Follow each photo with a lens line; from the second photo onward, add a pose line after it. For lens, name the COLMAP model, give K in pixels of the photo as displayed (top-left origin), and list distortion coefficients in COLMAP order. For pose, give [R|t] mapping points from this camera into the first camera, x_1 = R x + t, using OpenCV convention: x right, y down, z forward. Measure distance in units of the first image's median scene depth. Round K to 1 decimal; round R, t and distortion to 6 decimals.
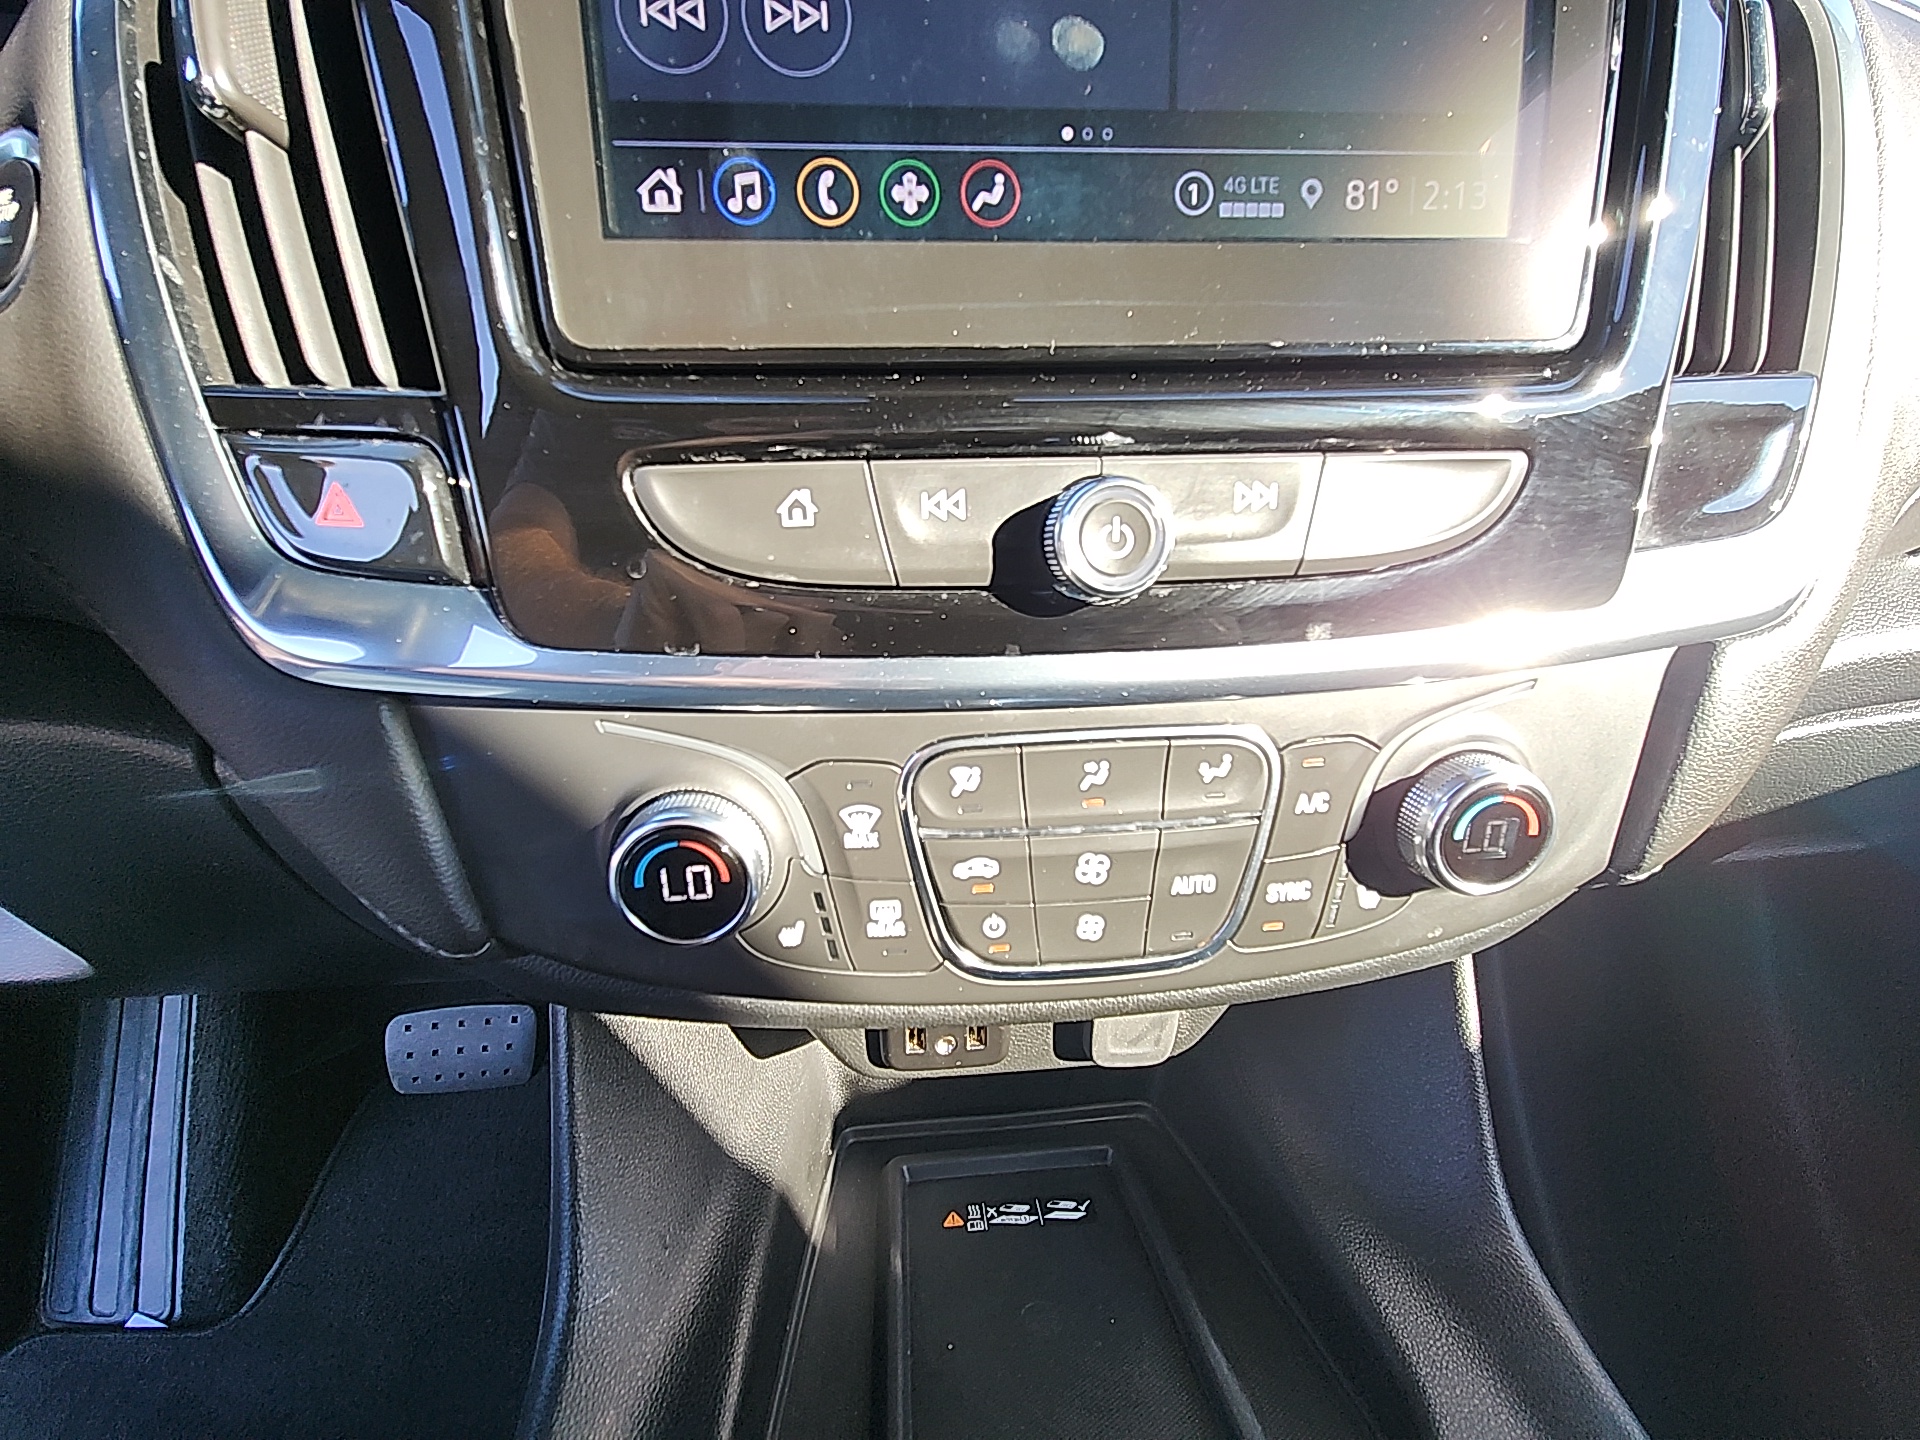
lens RADIAL K [[773.9, 0, 958.6], [0, 773.9, 705.6], [0, 0, 1]] dist [0.001643, -0.000477]
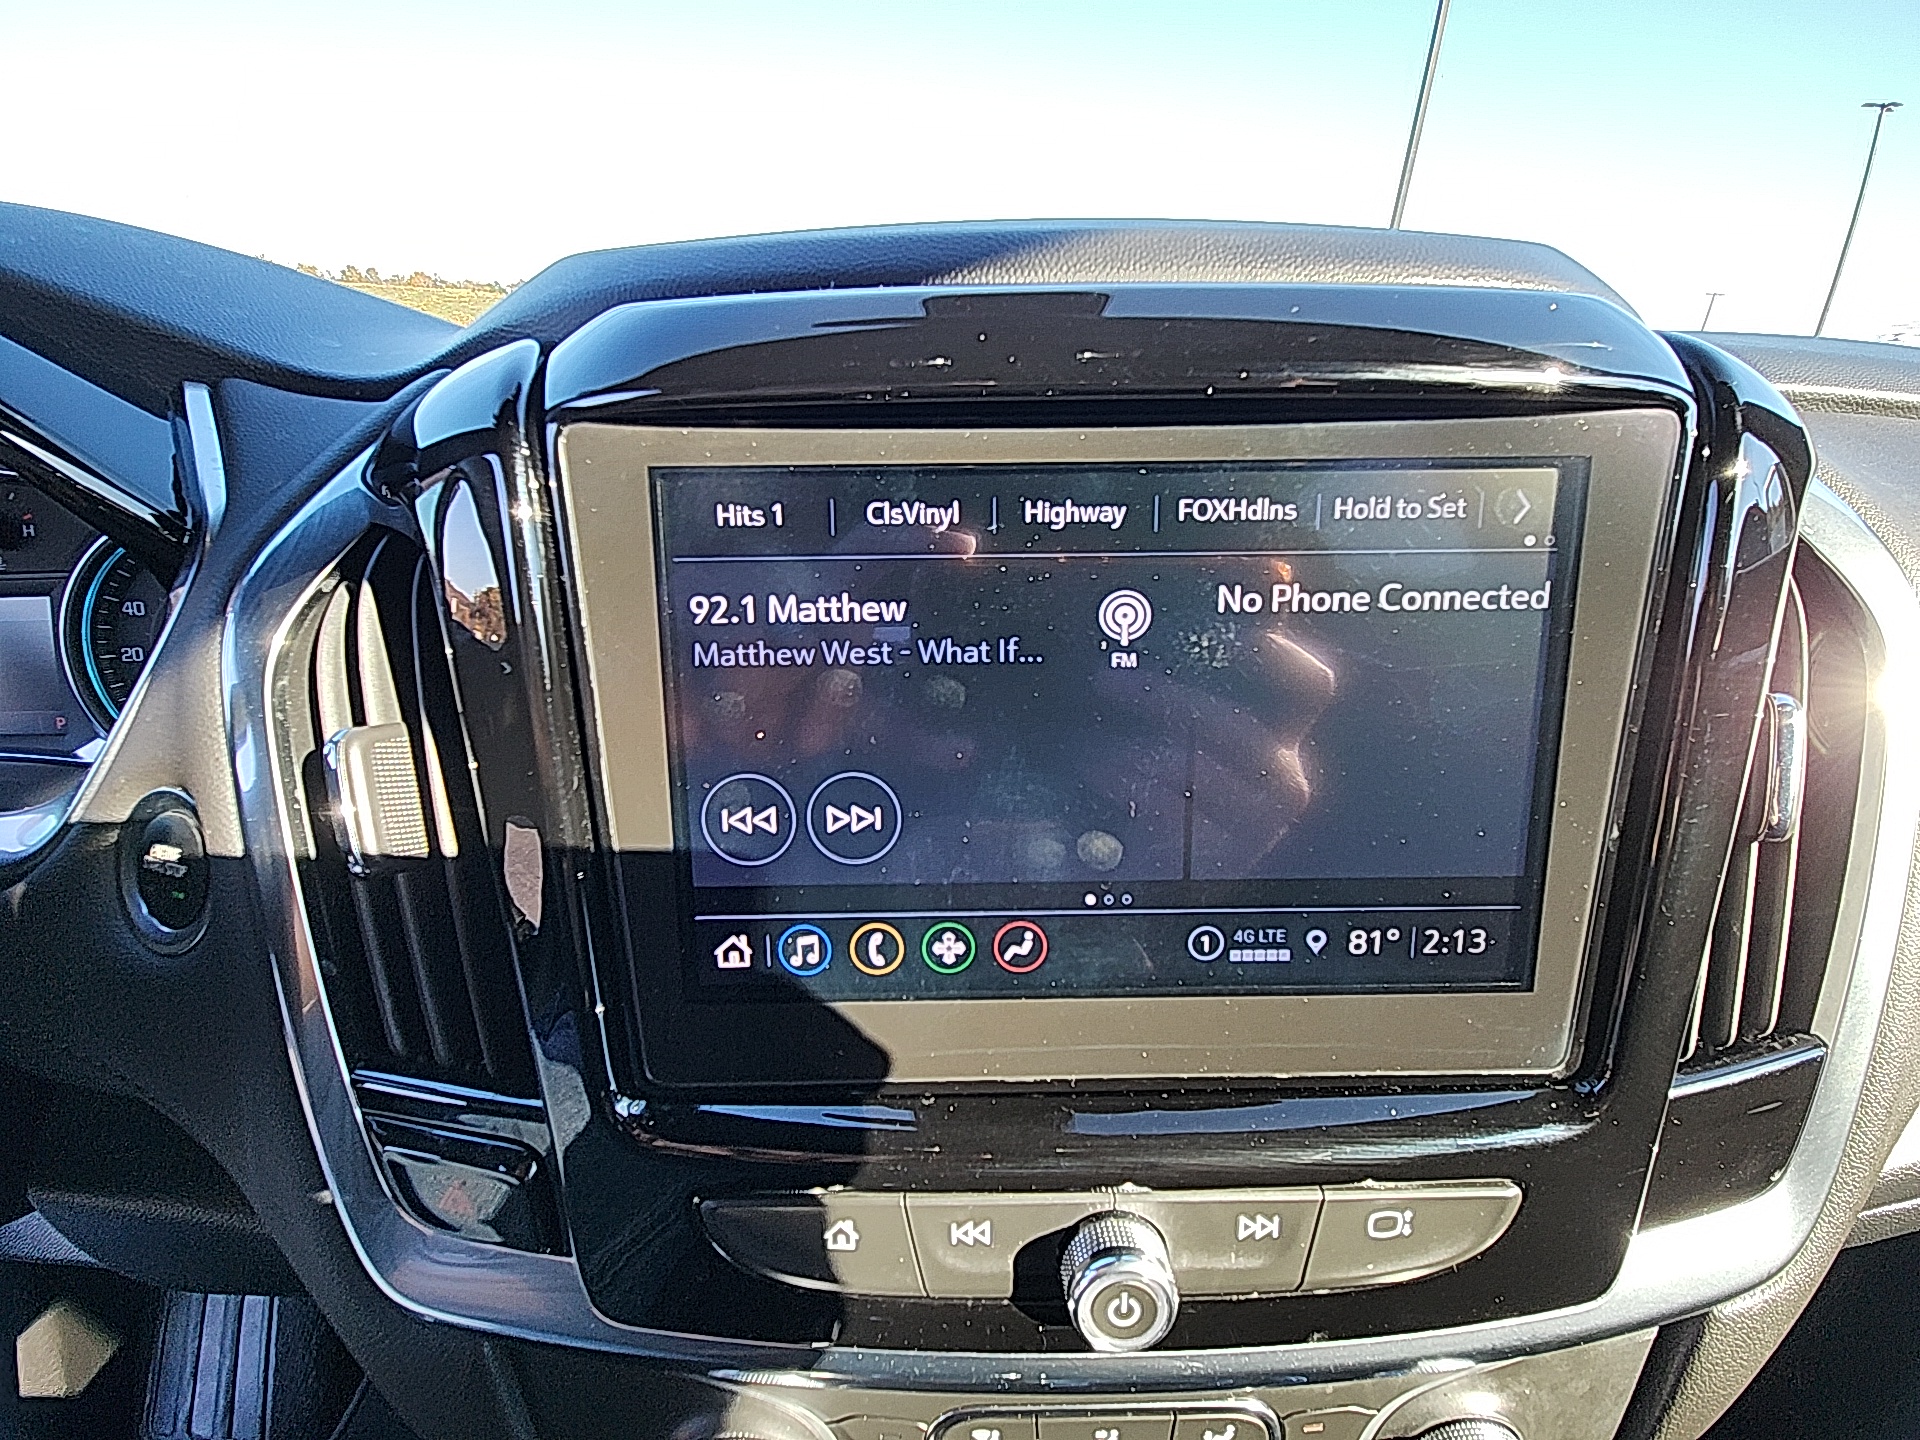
lens RADIAL K [[773.9, 0, 958.6], [0, 773.9, 705.6], [0, 0, 1]] dist [0.001643, -0.000477]
pose [[0.997209, 0.026273, -0.069887, 0.021240], [-0.028002, 0.999323, -0.023881, -0.990285], [0.069212, 0.025772, 0.997269, -0.136809]]
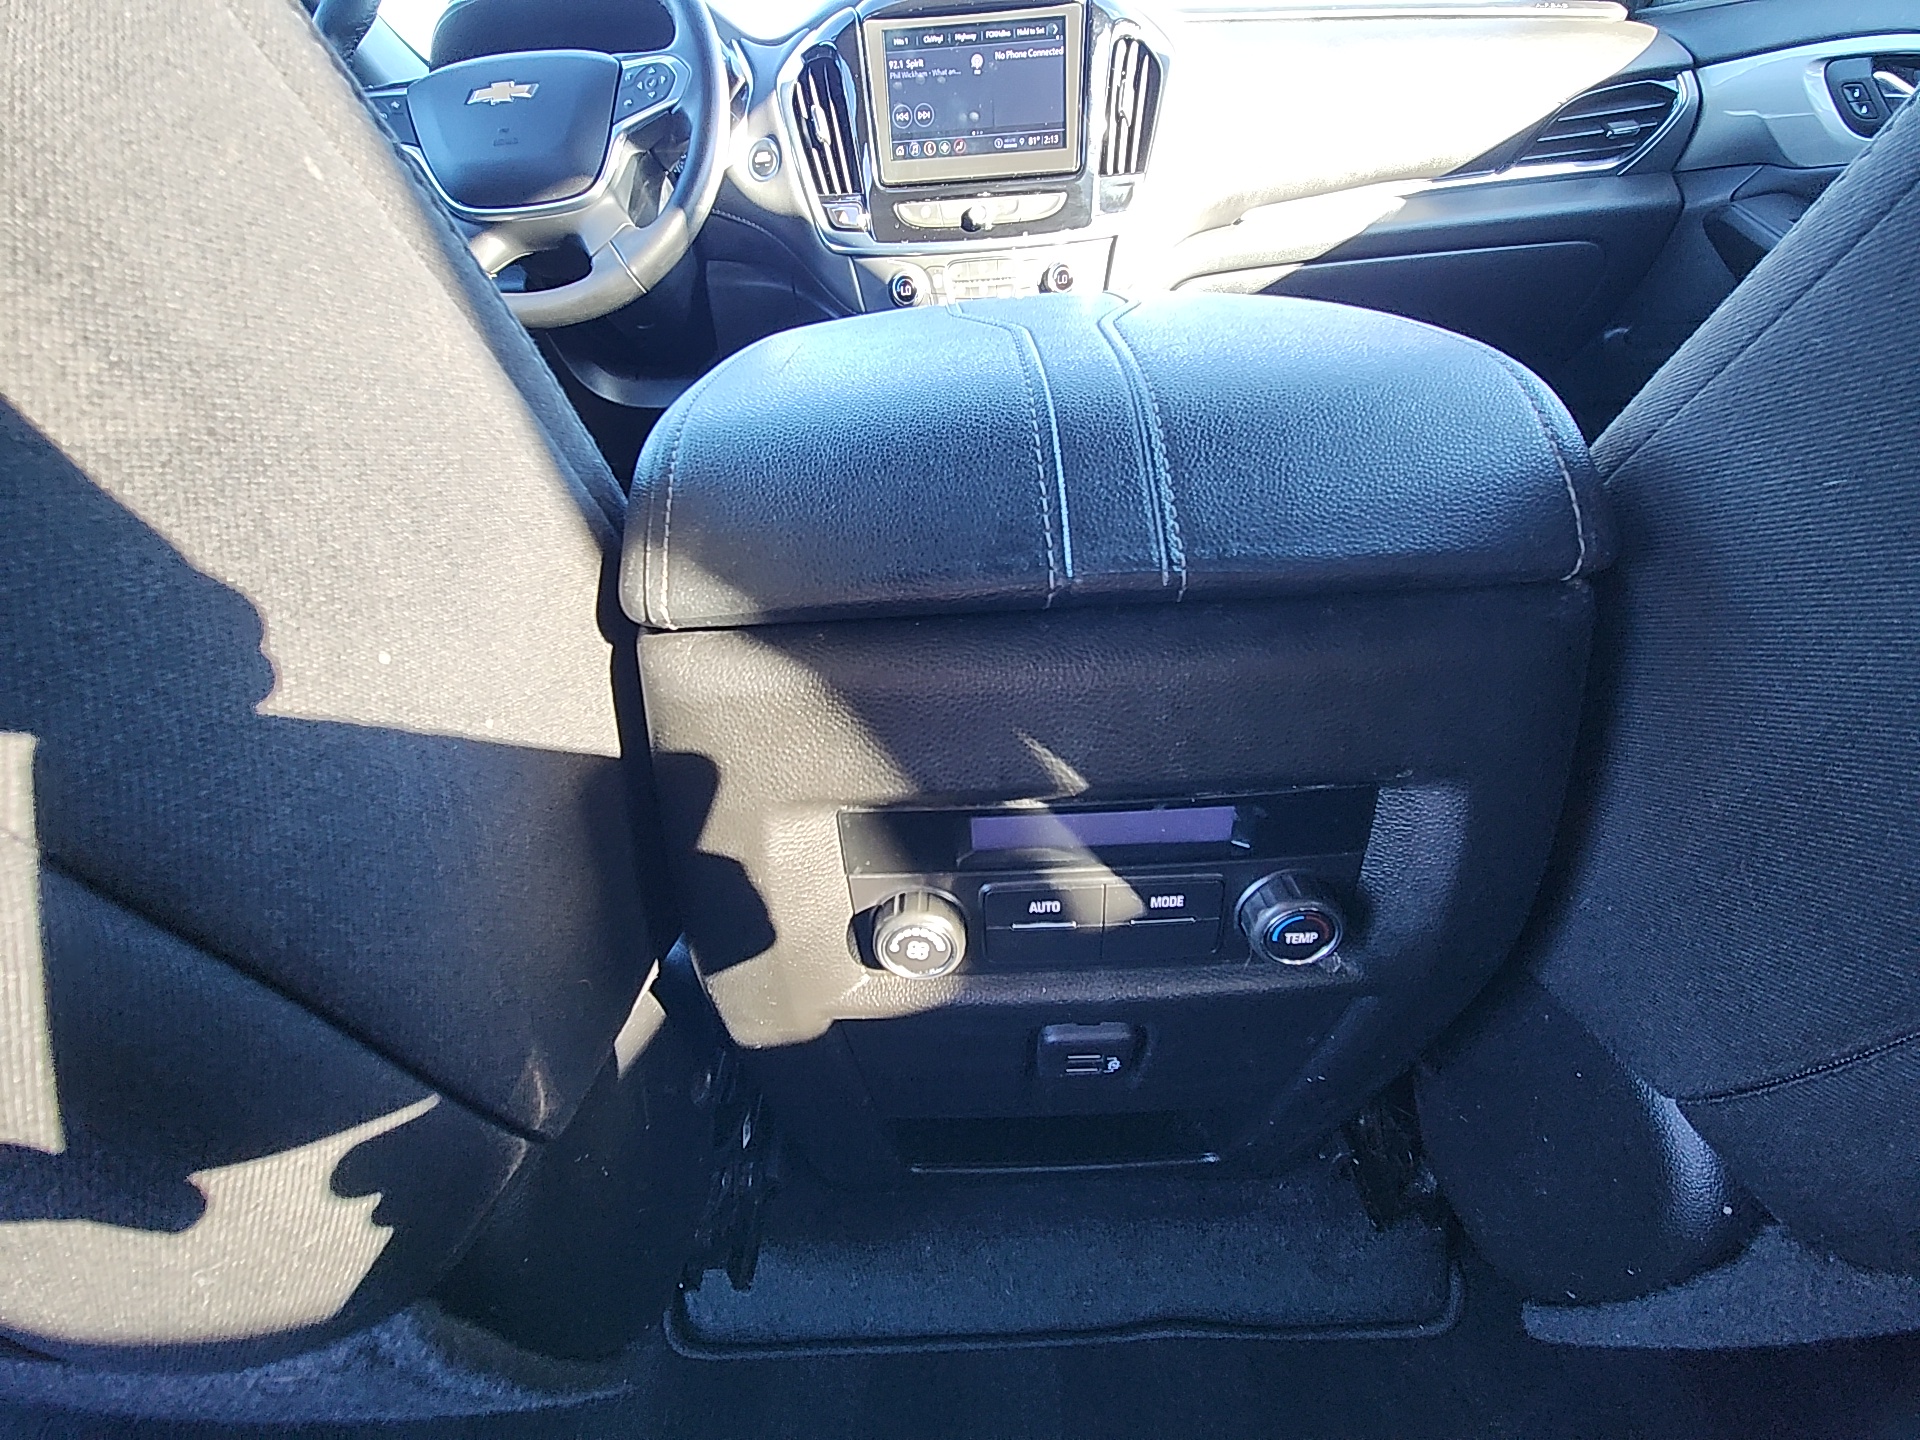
lens RADIAL K [[773.9, 0, 958.6], [0, 773.9, 705.6], [0, 0, 1]] dist [0.001643, -0.000477]
pose [[0.994604, 0.006946, -0.103507, 0.619409], [0.008983, 0.988242, 0.152632, 2.363659], [0.103351, -0.152739, 0.982848, -4.897477]]
